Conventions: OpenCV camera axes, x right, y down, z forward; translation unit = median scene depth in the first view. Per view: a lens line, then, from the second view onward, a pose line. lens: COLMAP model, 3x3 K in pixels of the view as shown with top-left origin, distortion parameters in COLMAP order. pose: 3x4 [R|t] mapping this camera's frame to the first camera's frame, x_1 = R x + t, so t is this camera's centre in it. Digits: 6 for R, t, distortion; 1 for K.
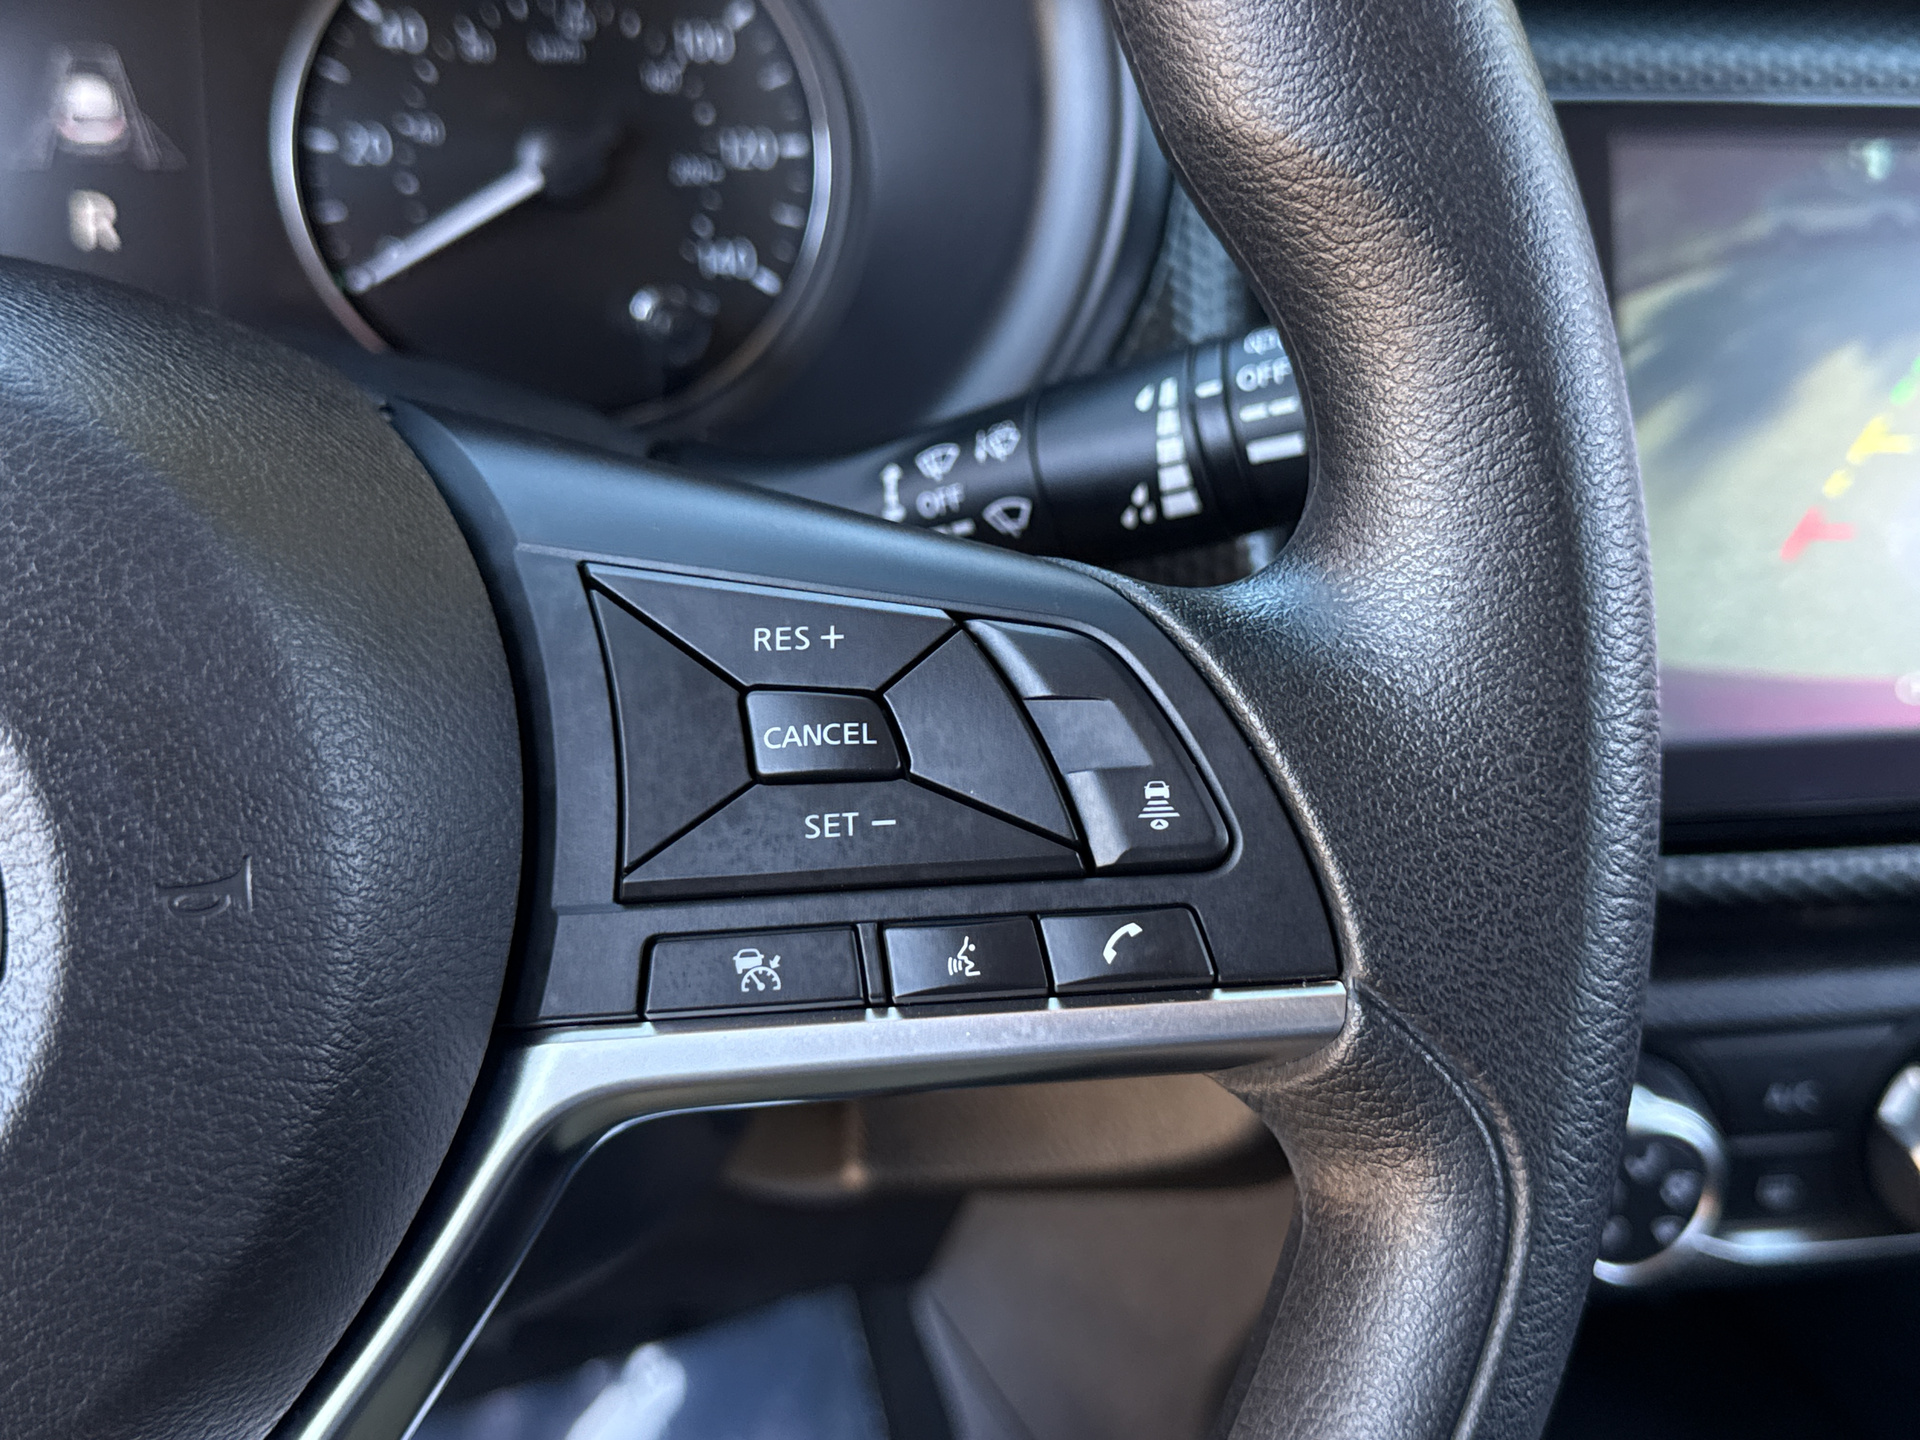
lens RADIAL K [[2253.4, 0, 964.0], [0, 2253.4, 745.7], [0, 0, 1]] dist [0.171015, -0.532402]
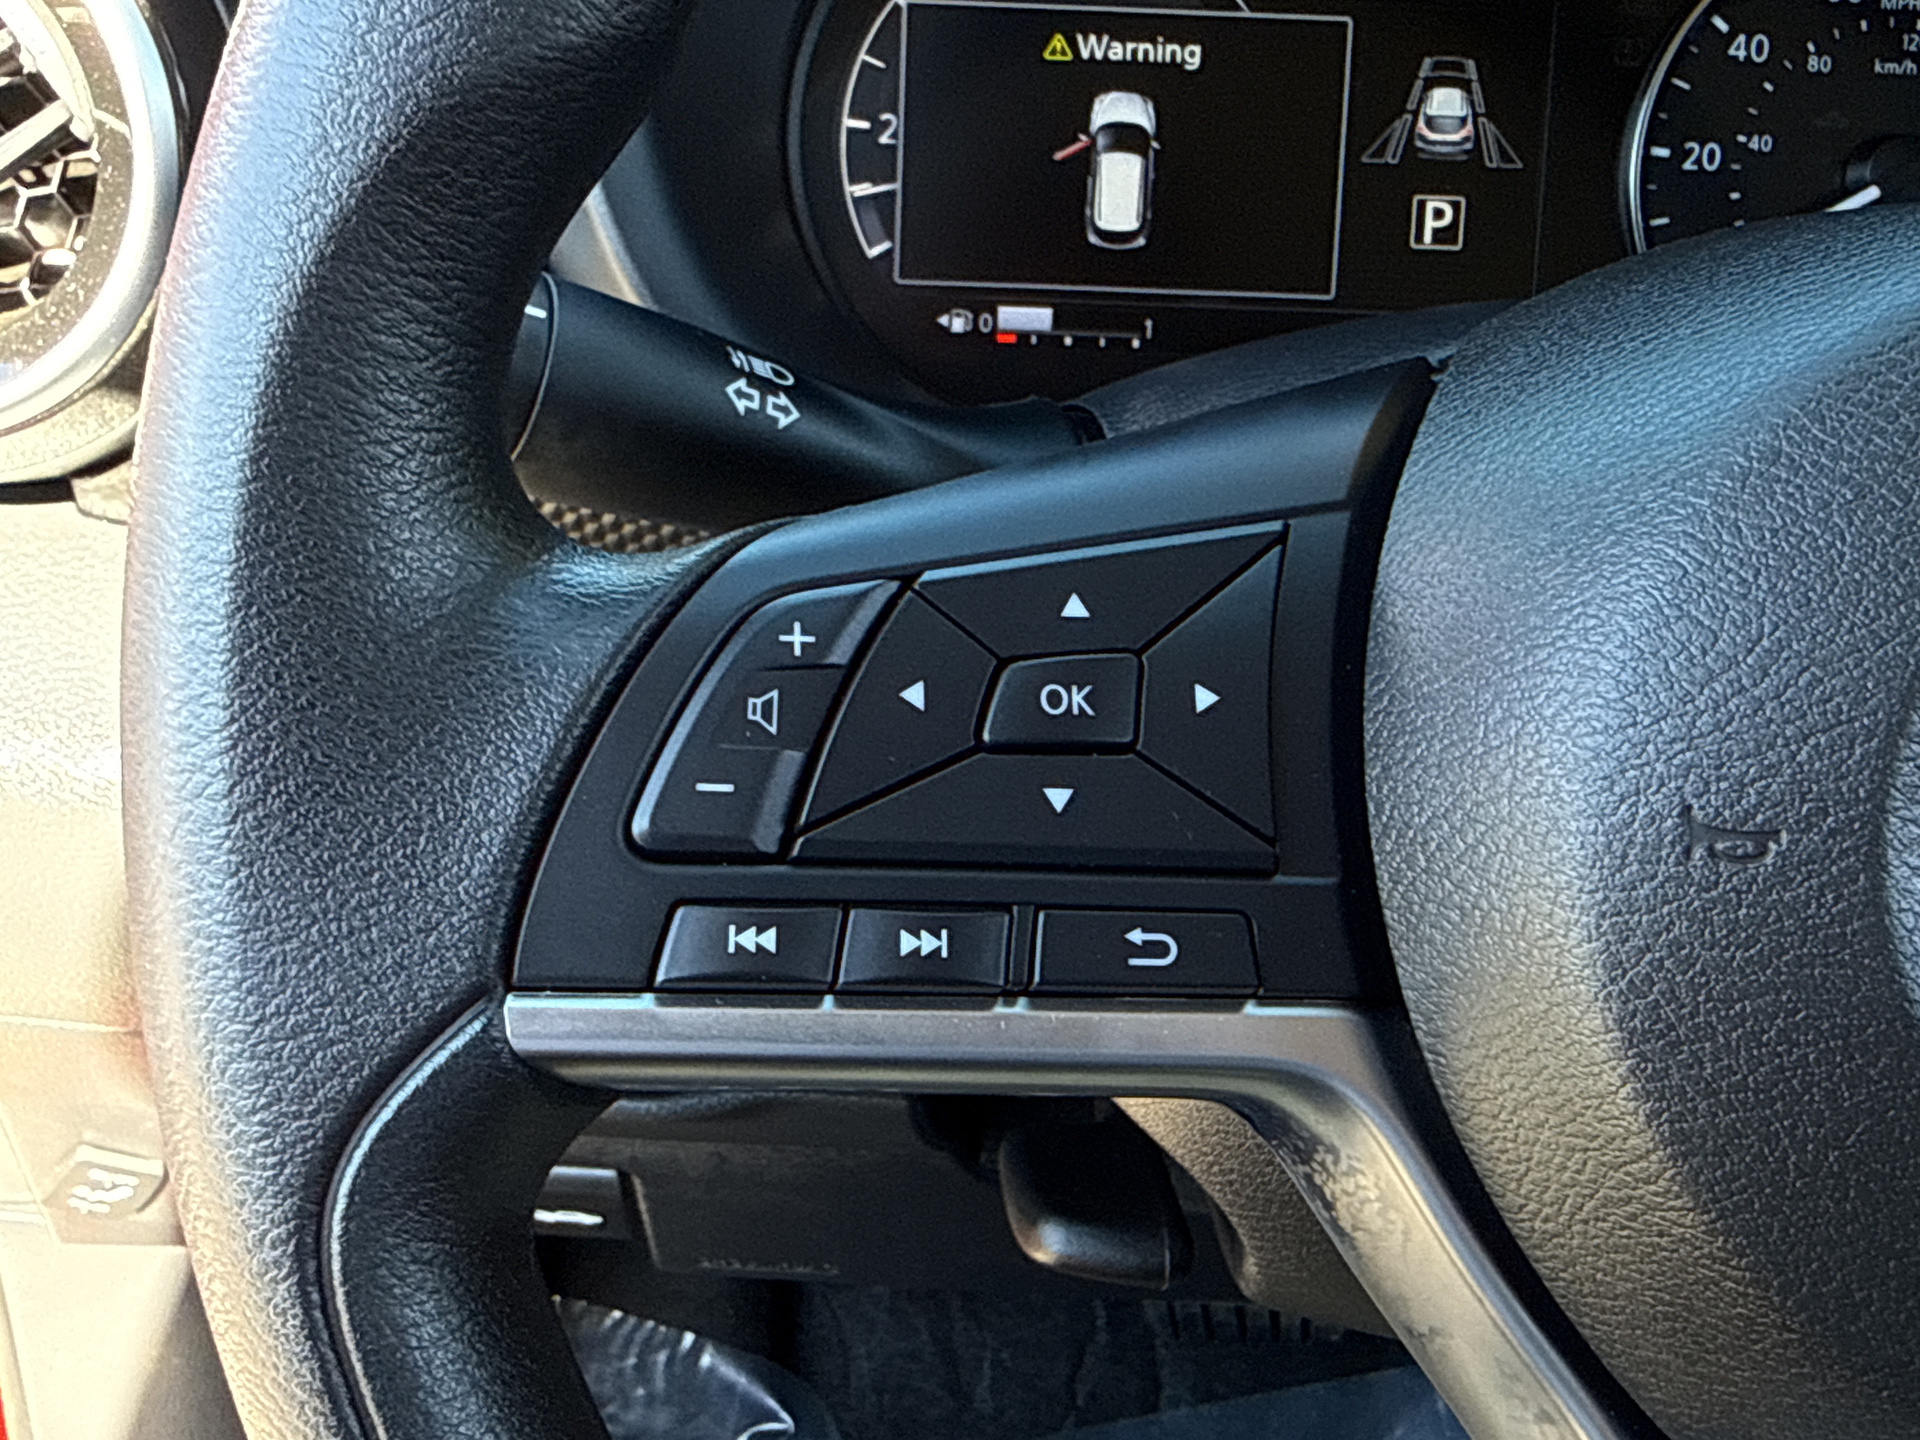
lens RADIAL K [[2220.4, 0, 960.0], [0, 2220.4, 720.0], [0, 0, 1]] dist [0.003758, 0.000948]
pose [[0.982043, 0.071820, -0.174452, -0.821439], [-0.076026, 0.996952, -0.017540, 0.069125], [0.172661, 0.030487, 0.984509, -0.073615]]
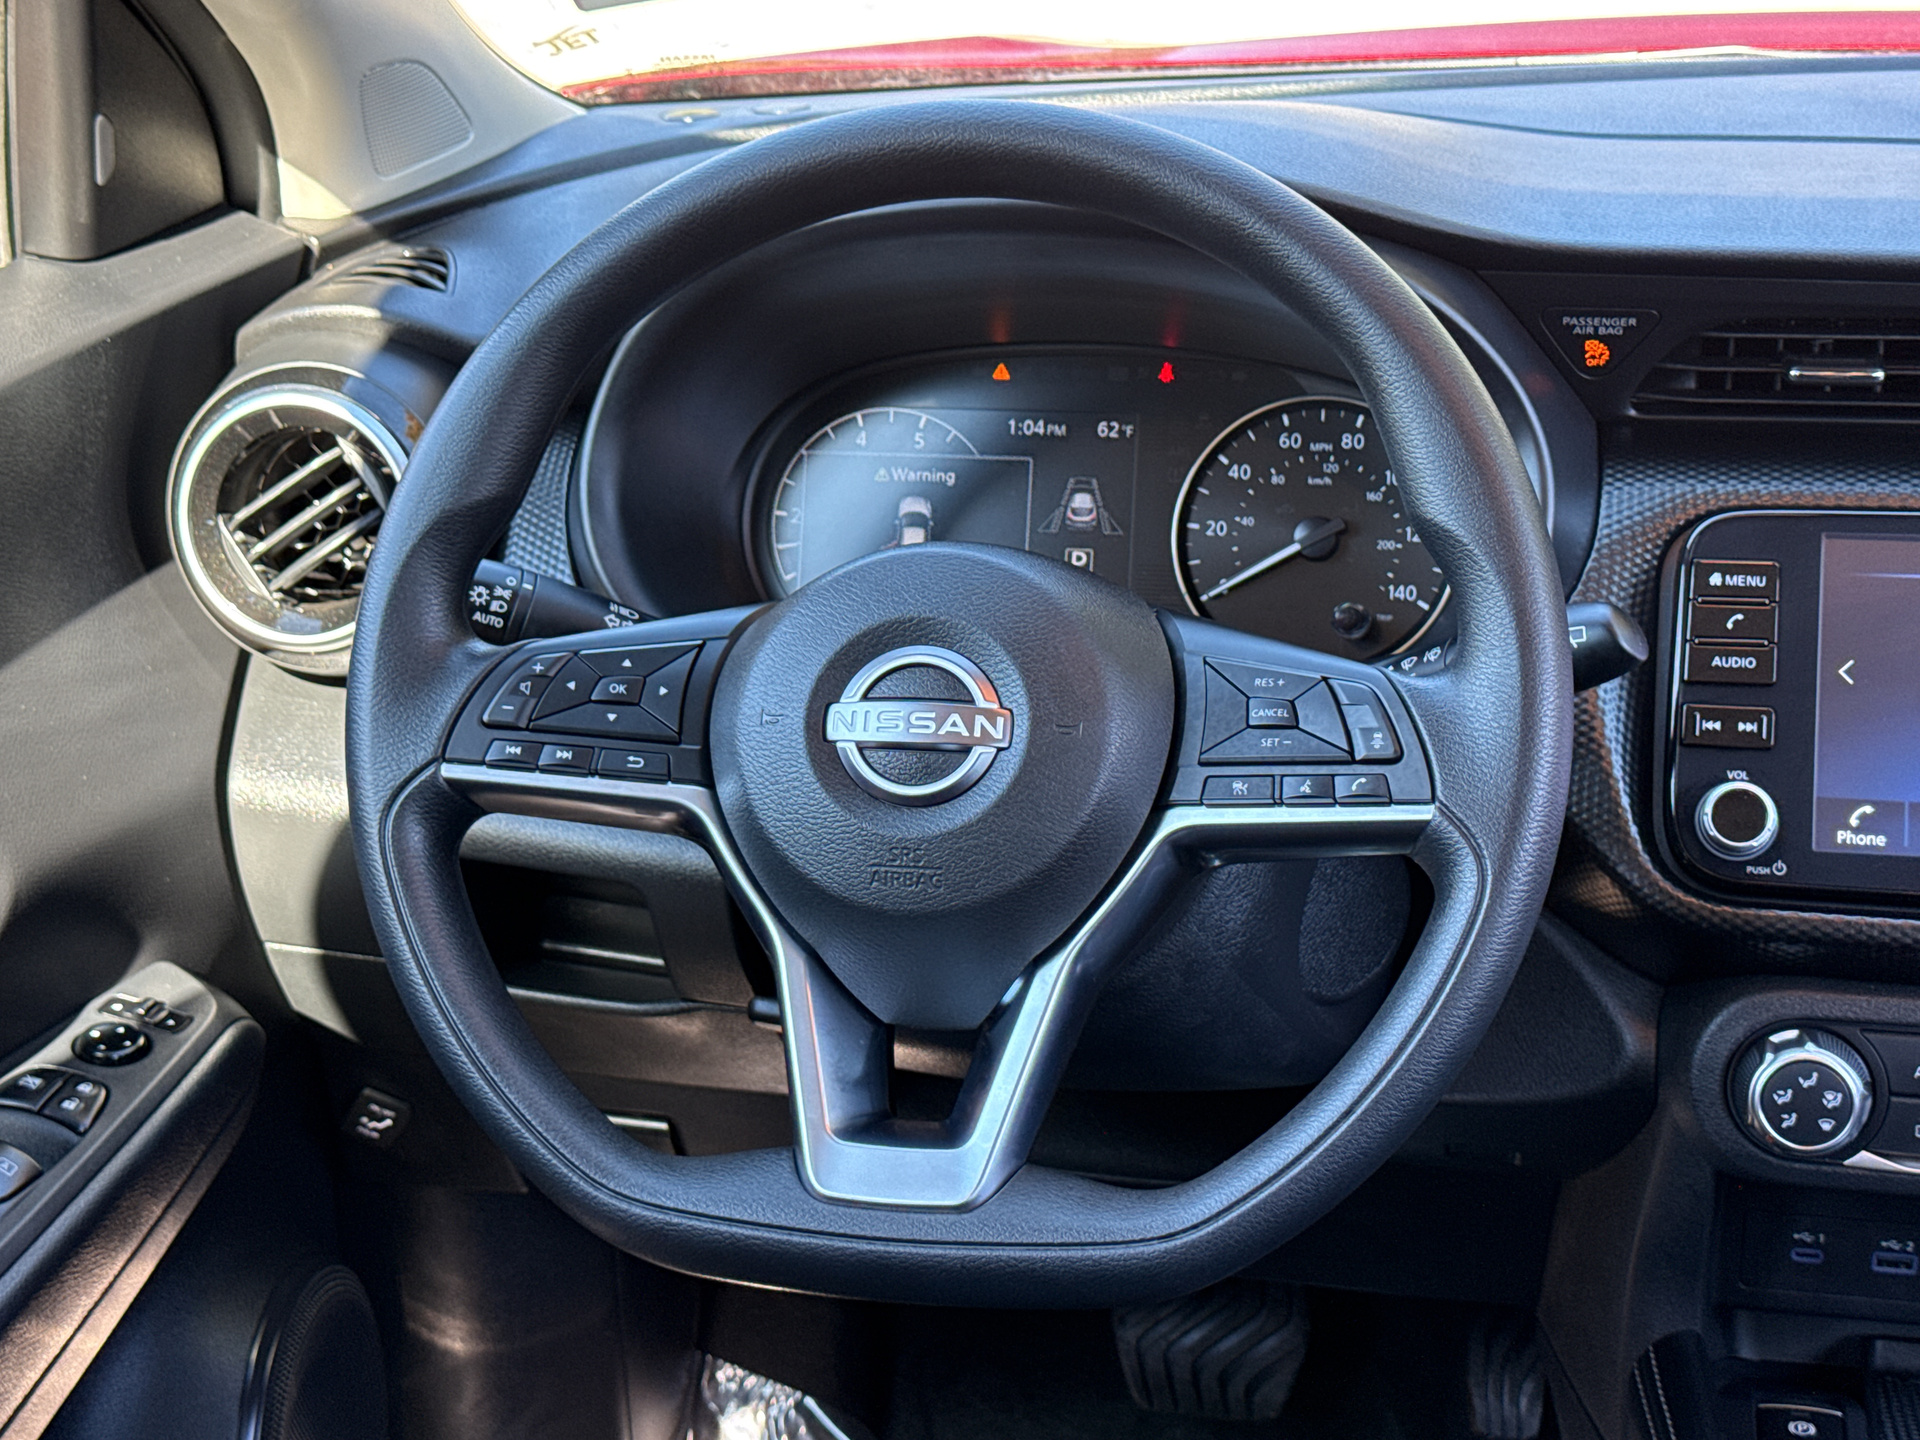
lens RADIAL K [[2820.2, 0, 967.4], [0, 2820.2, 716.0], [0, 0, 1]] dist [0.144650, -0.211624]
pose [[0.916112, 0.049911, -0.397803, 1.031755], [-0.129520, 0.975861, -0.175838, 0.693344], [0.379425, 0.212611, 0.900463, -2.444058]]
